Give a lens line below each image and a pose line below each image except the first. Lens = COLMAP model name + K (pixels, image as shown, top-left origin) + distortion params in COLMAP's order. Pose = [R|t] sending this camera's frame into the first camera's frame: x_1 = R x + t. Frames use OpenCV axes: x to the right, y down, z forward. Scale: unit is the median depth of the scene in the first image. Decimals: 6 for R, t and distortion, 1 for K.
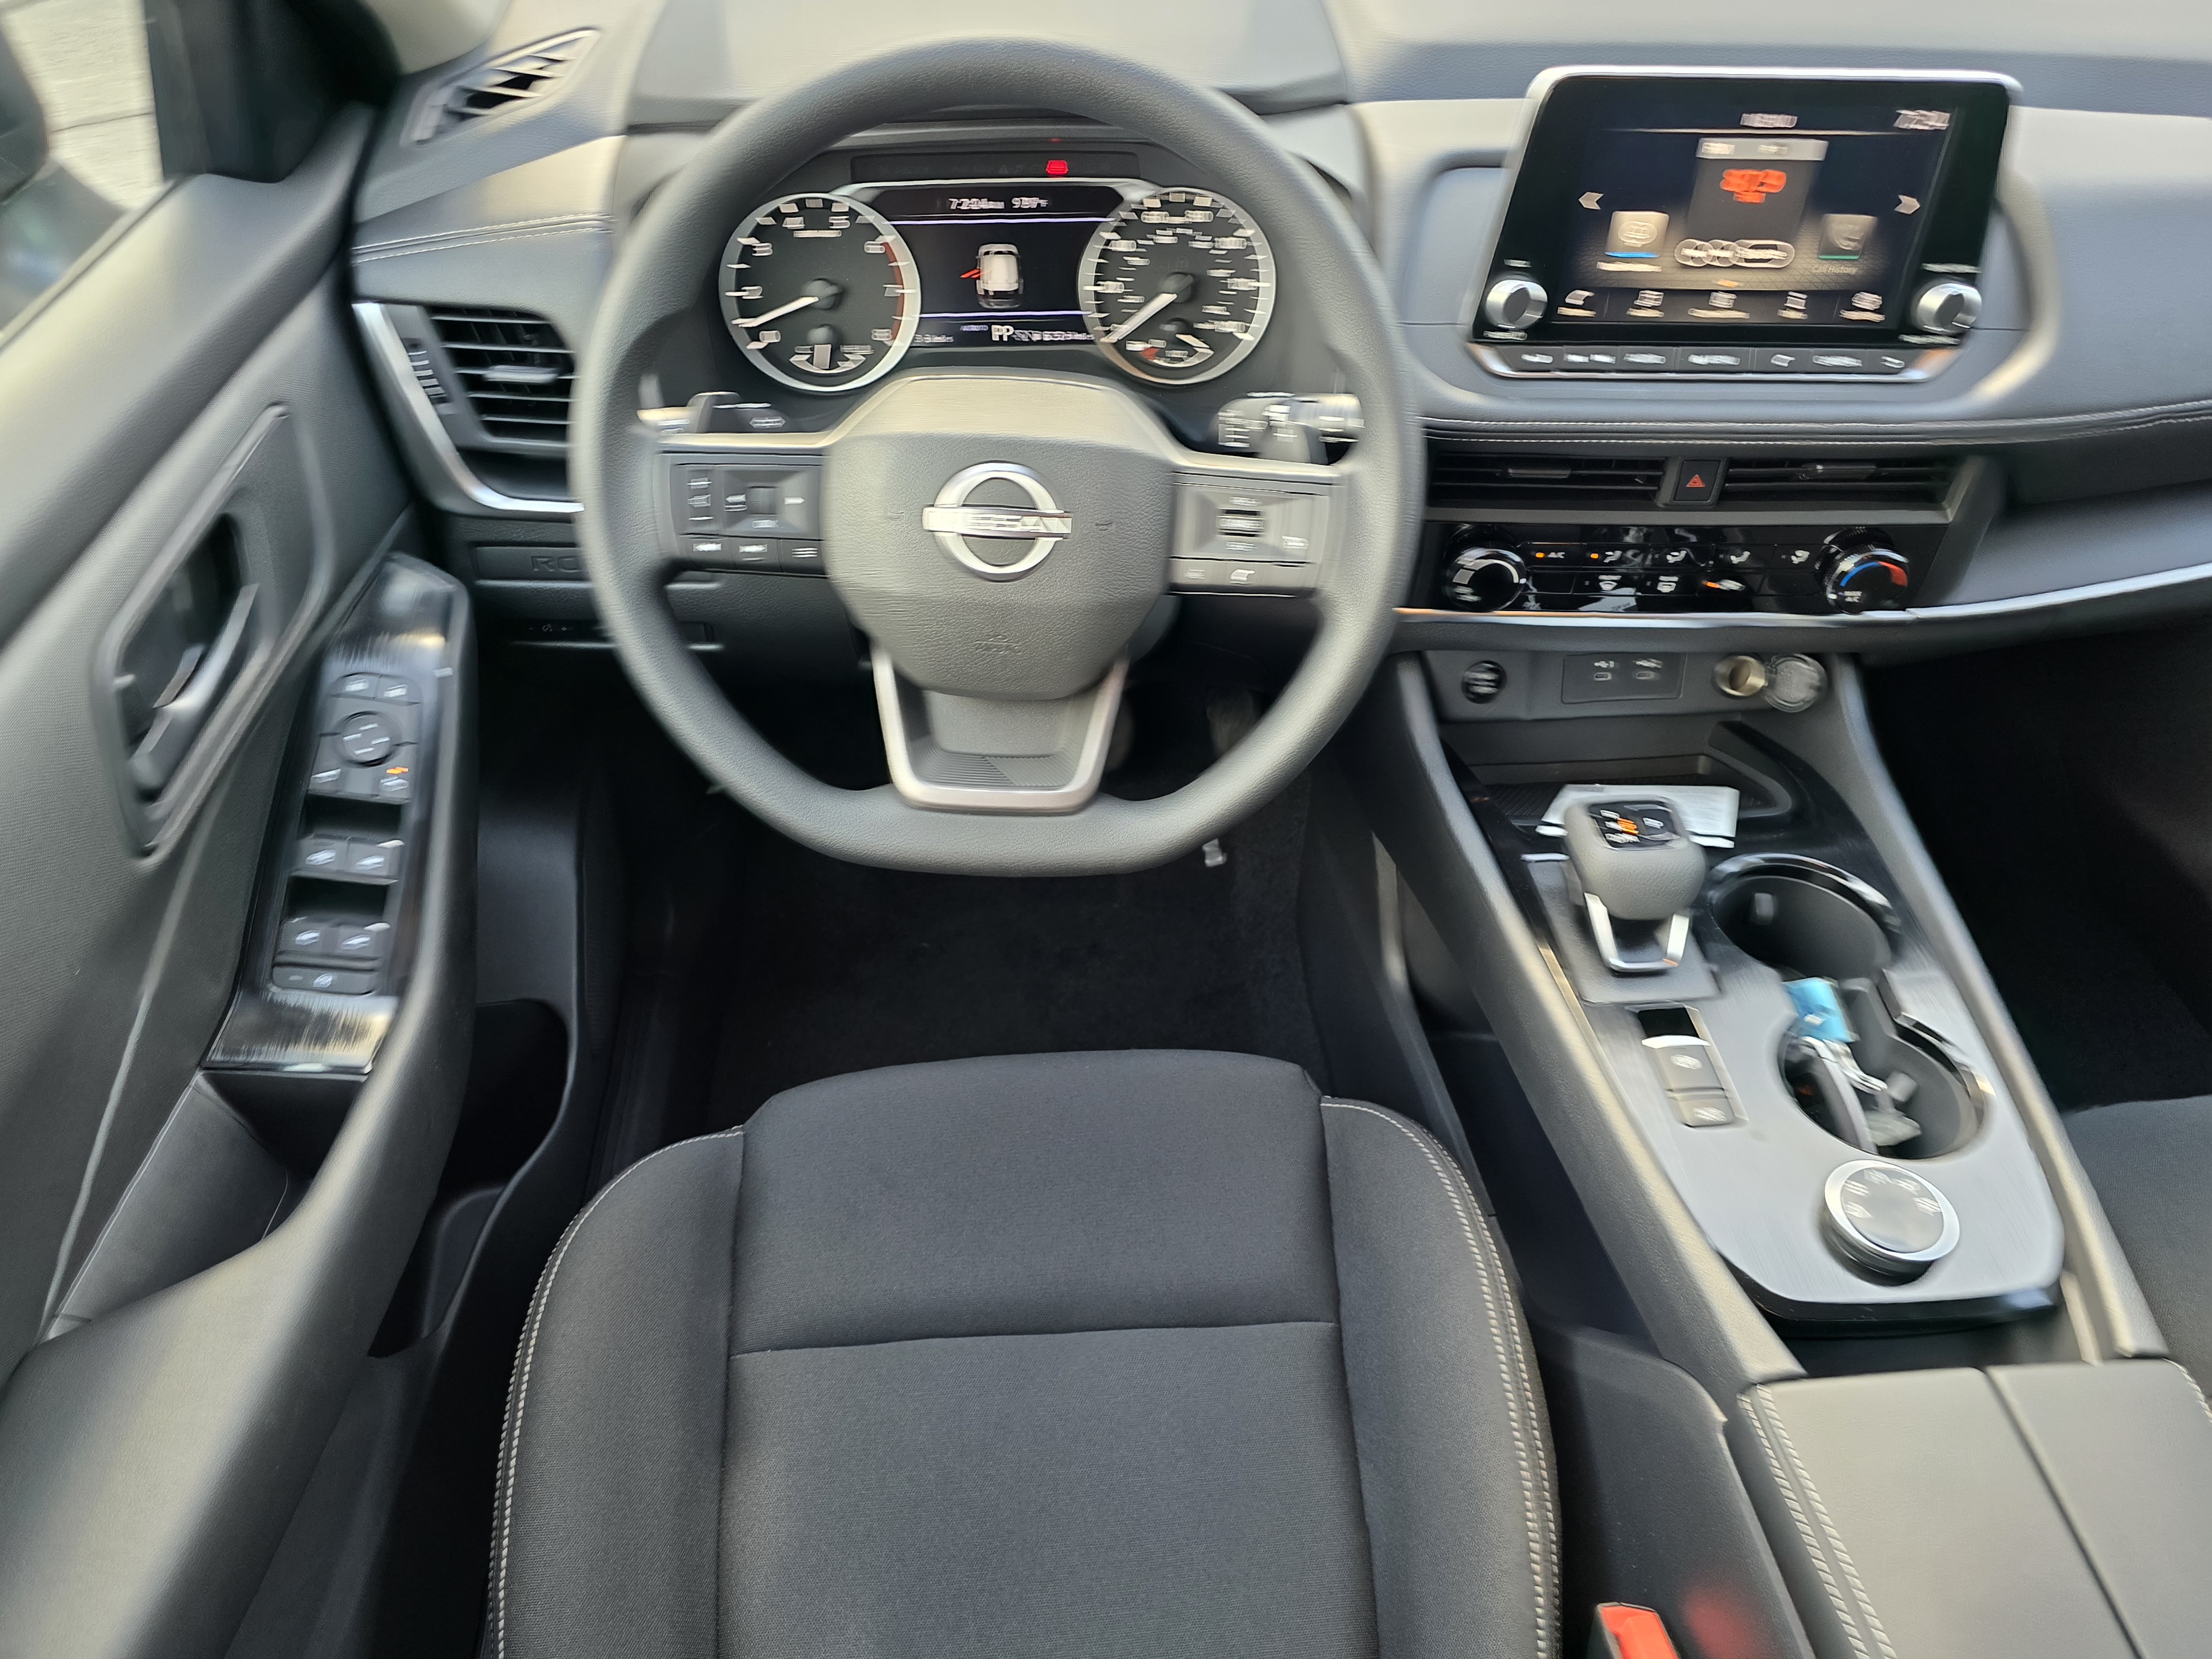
lens RADIAL K [[1559.9, 0, 1109.7], [0, 1559.9, 855.9], [0, 0, 1]] dist [0.048189, -0.060363]
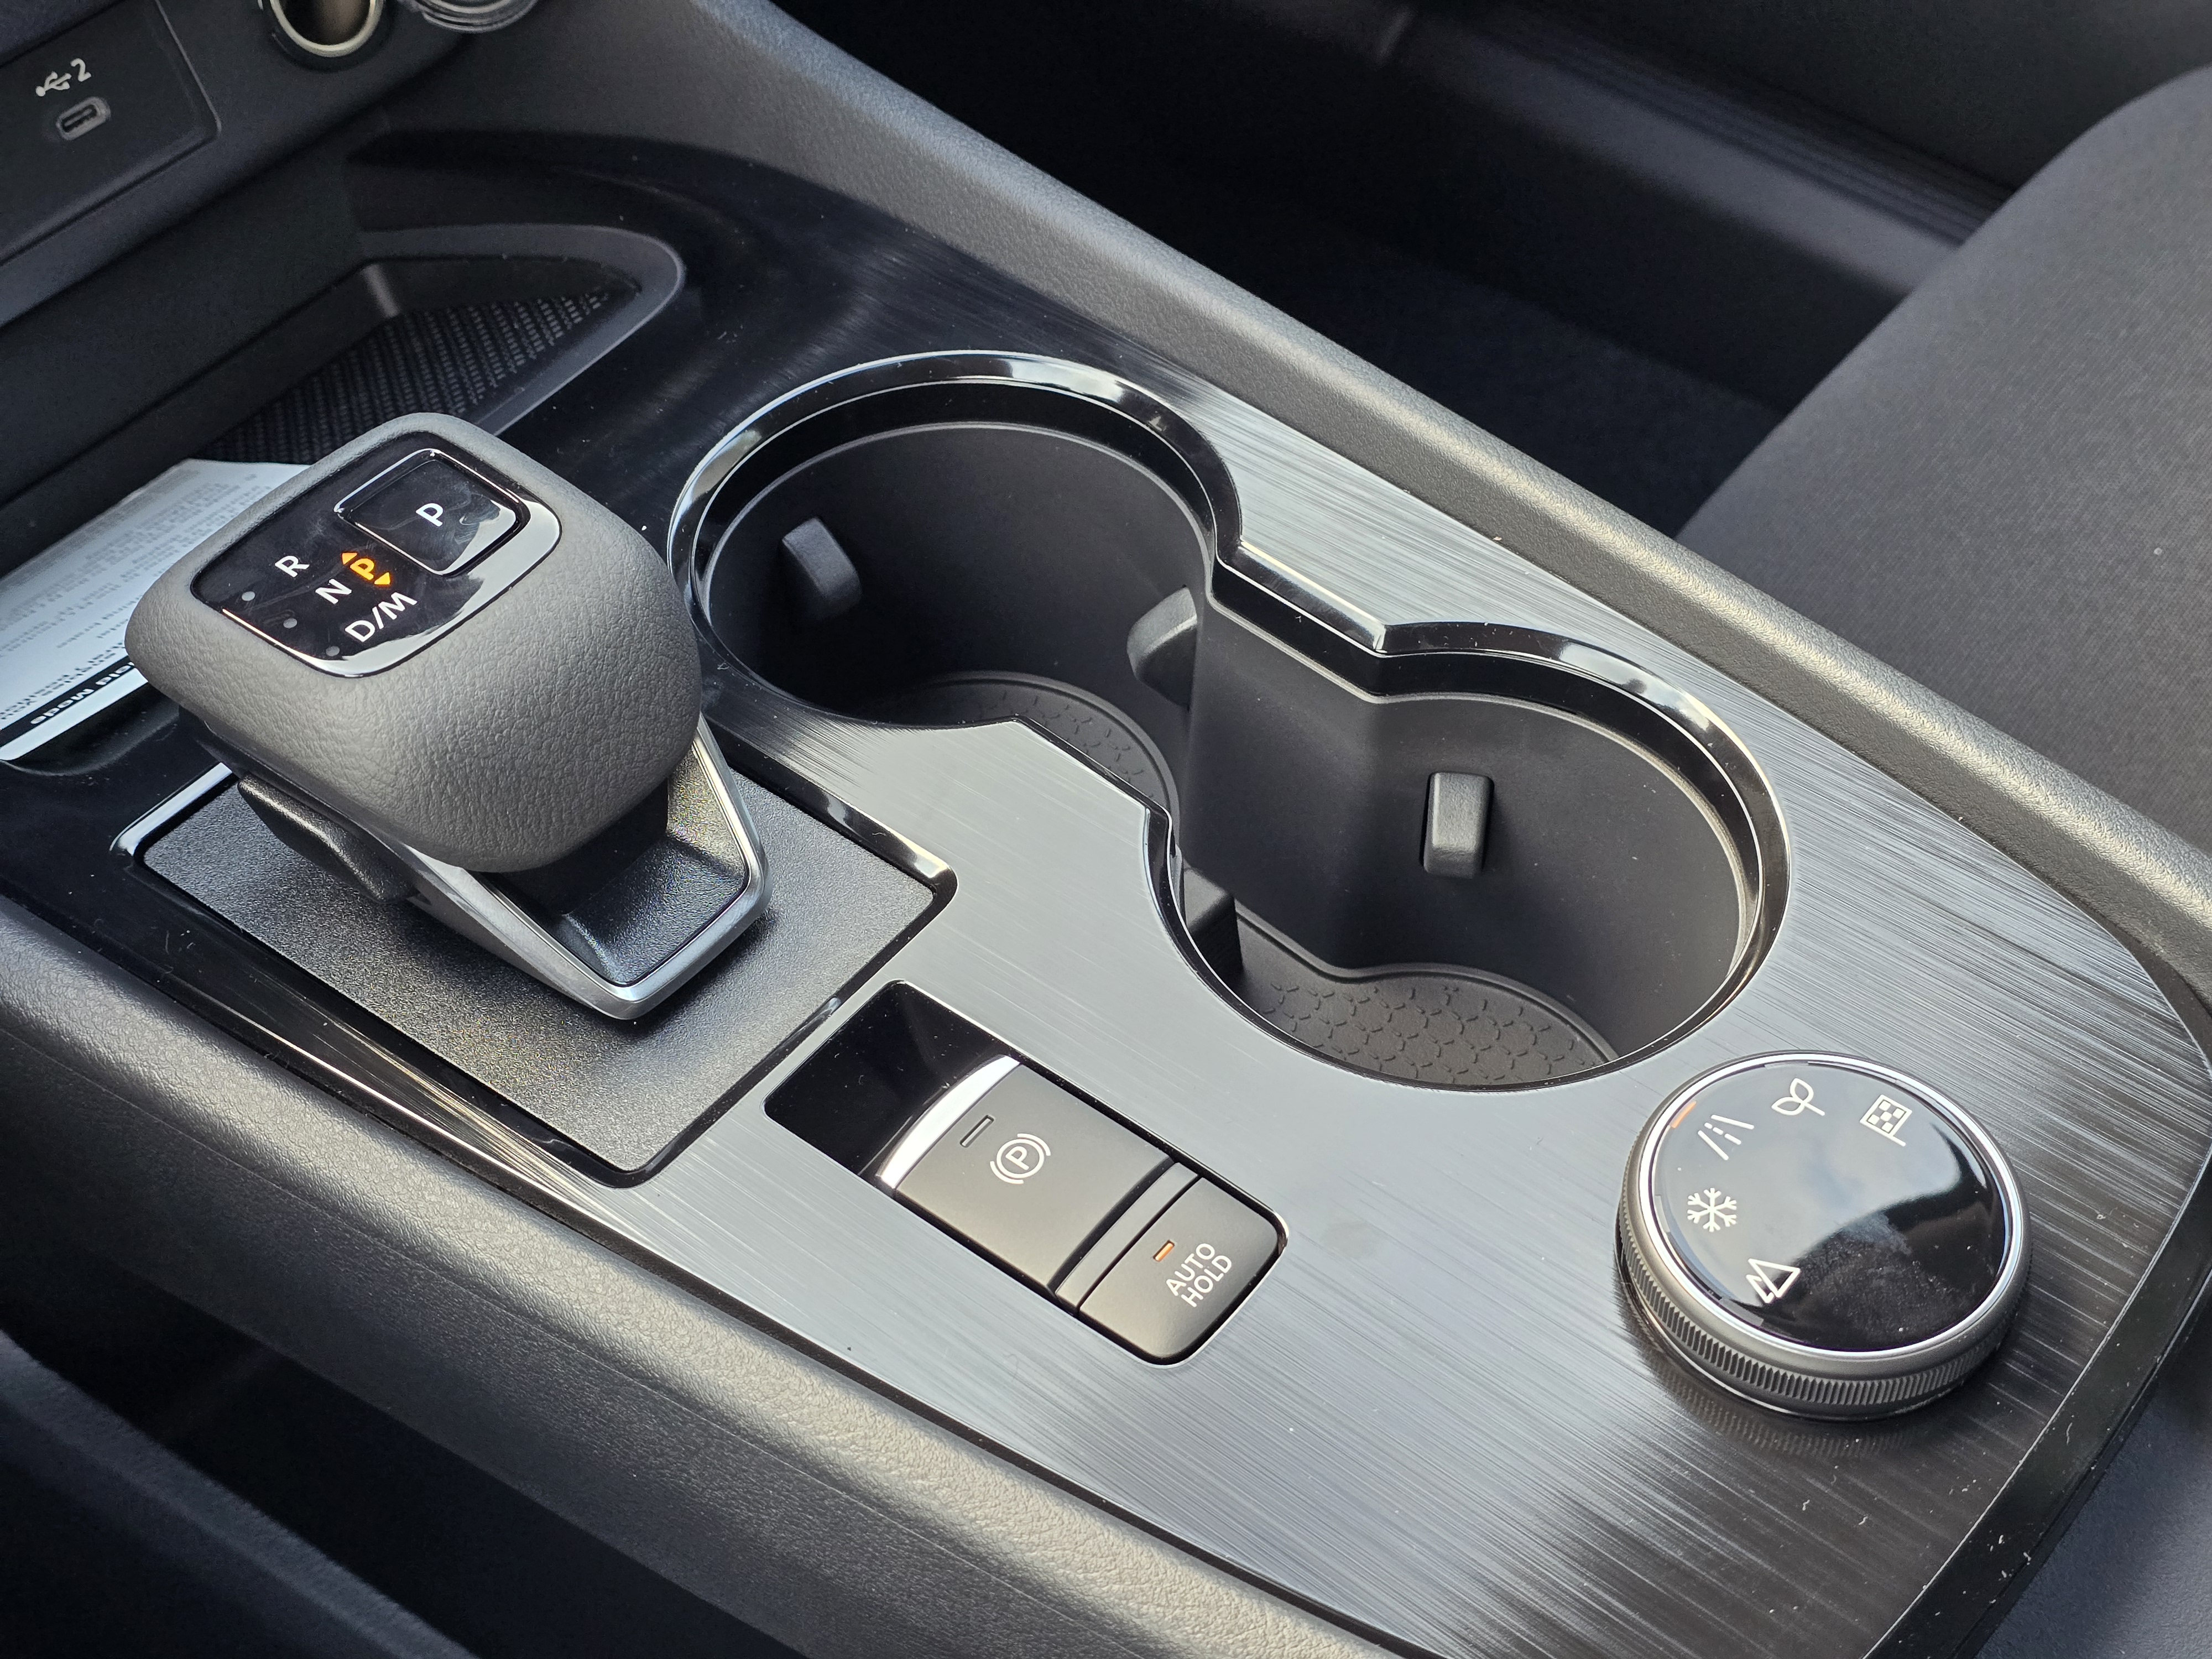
lens RADIAL K [[3098.5, 0, 1118.3], [0, 3098.5, 797.9], [0, 0, 1]] dist [0.223785, -1.002730]
pose [[0.678316, -0.551165, 0.485906, 0.123713], [0.523797, 0.826490, 0.206279, -0.029547], [-0.515290, 0.114594, 0.849320, 0.446320]]
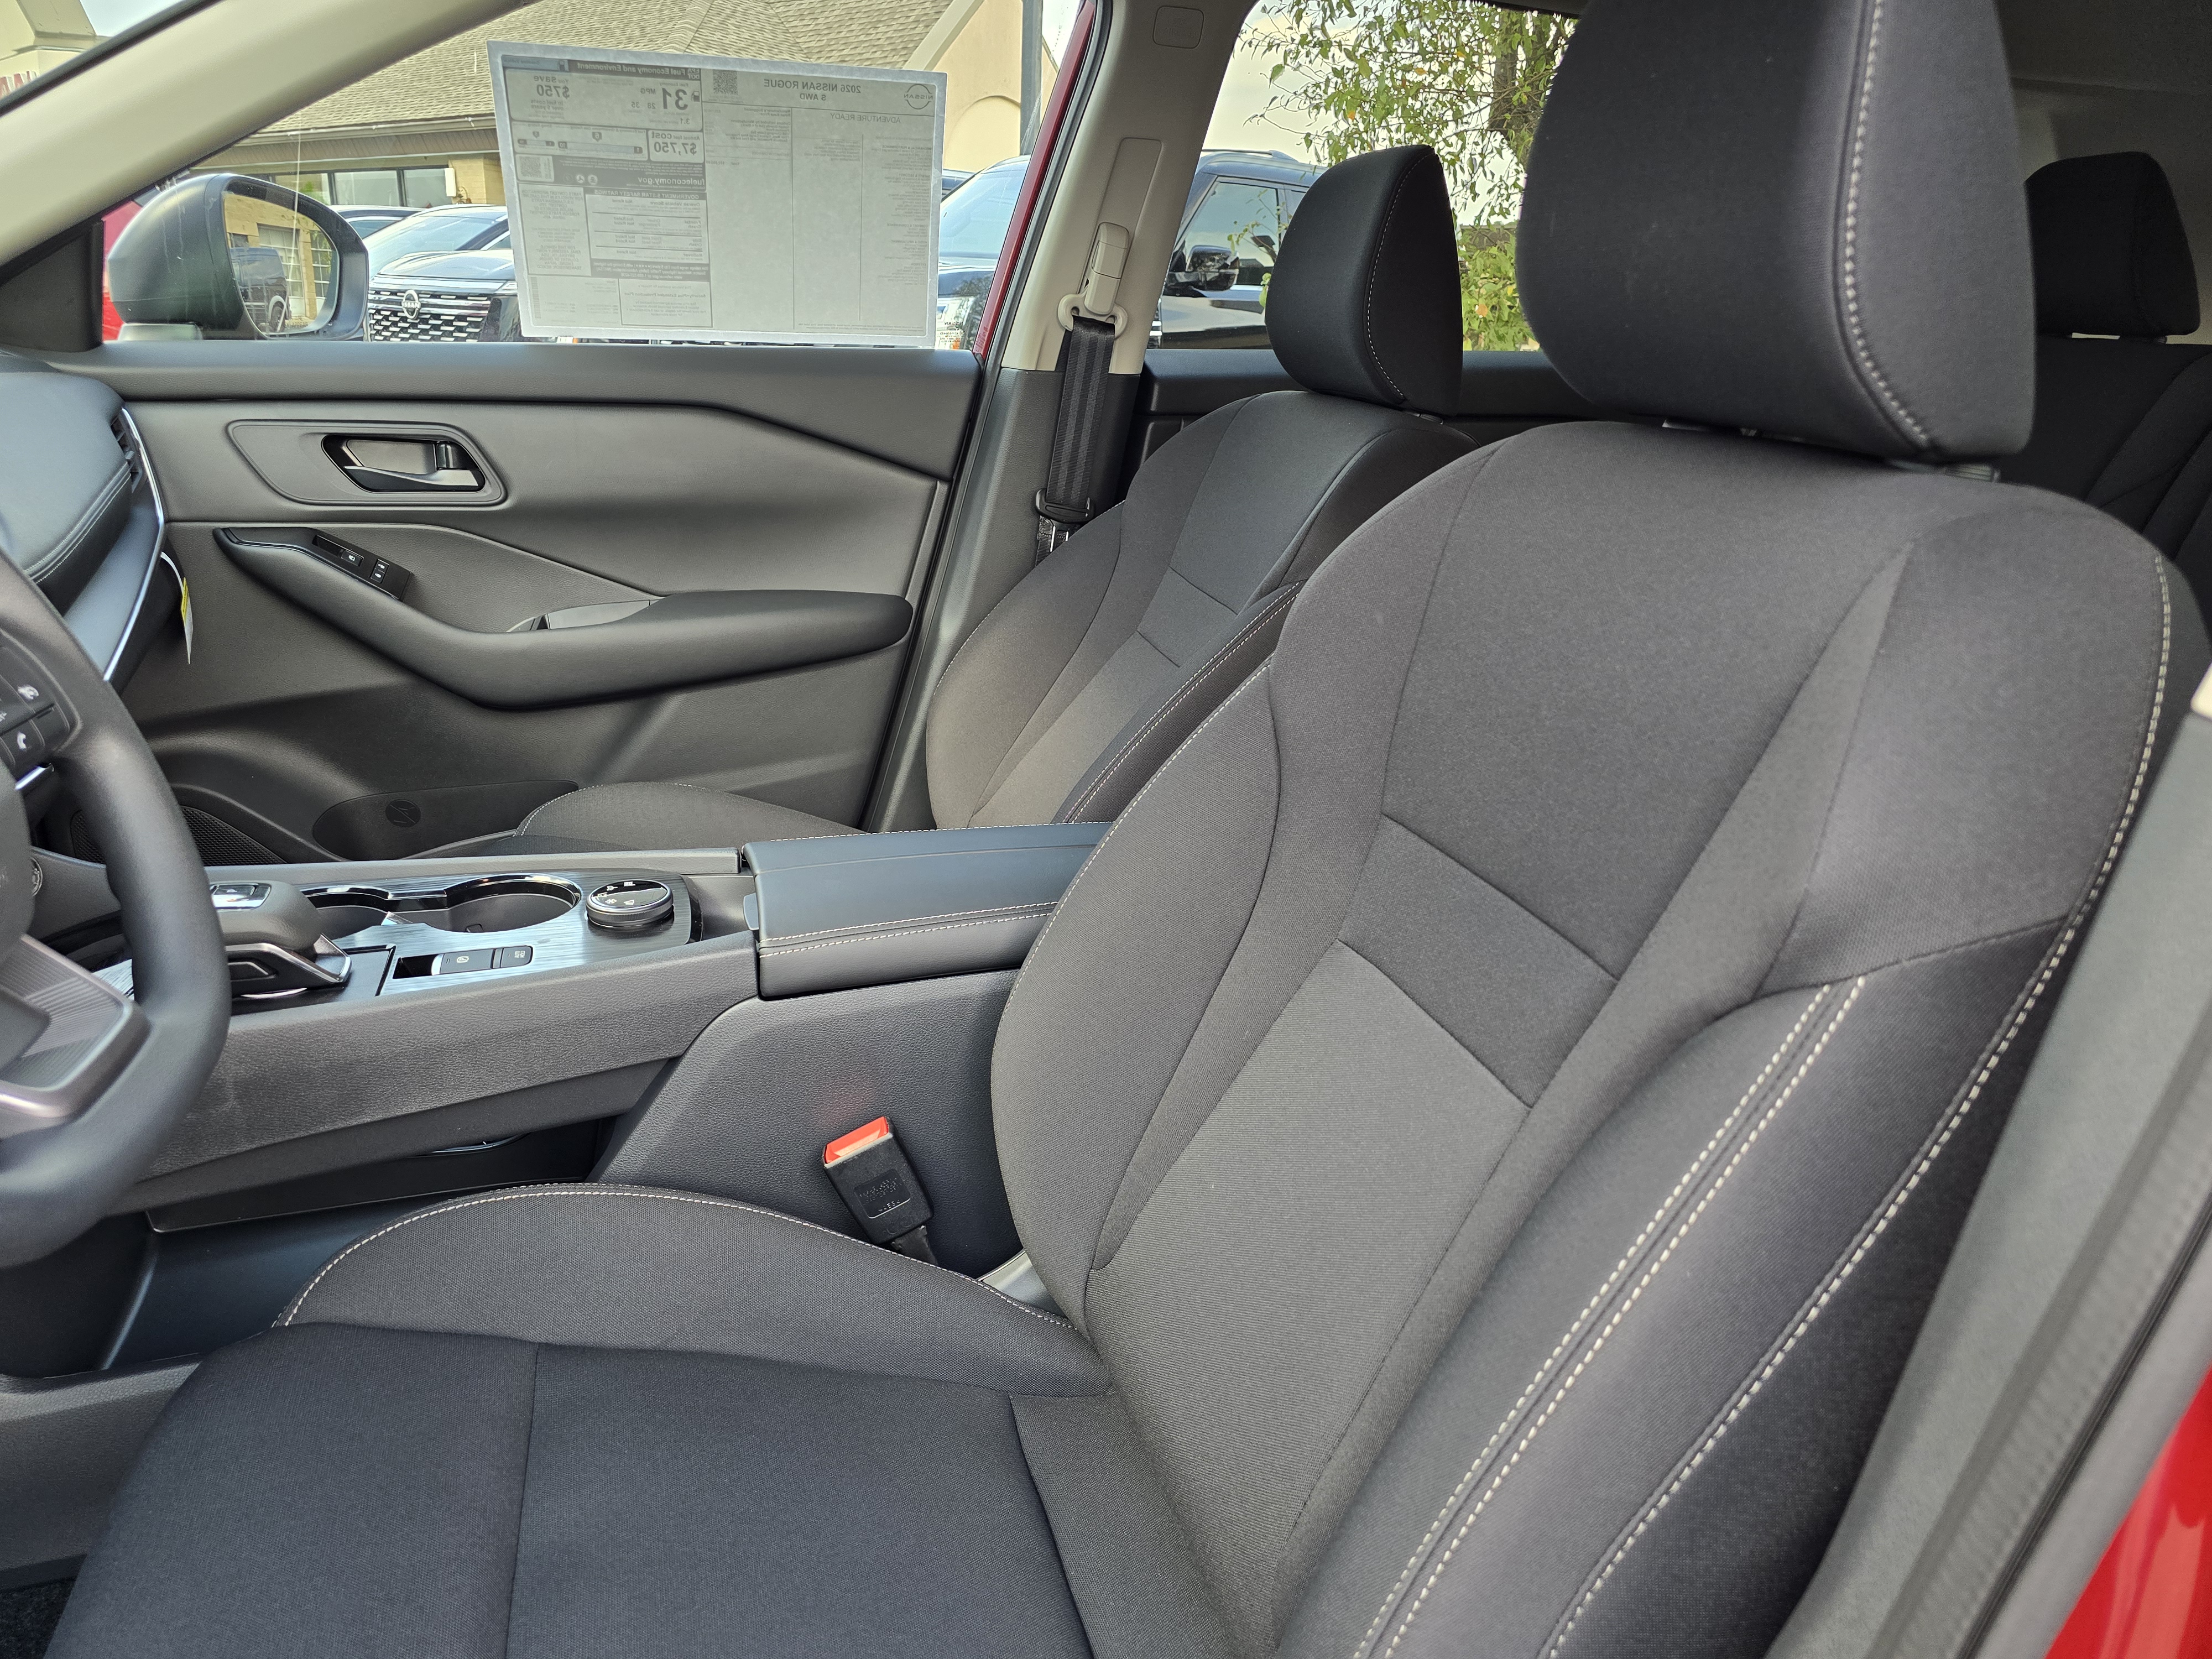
lens RADIAL K [[1489.8, 0, 1106.0], [0, 1489.8, 829.5], [0, 0, 1]] dist [0.030269, -0.036148]
pose [[-0.215120, -0.356156, 0.909327, -0.718708], [0.637332, 0.654309, 0.407047, -0.083254], [-0.739953, 0.667108, 0.086235, 0.415572]]
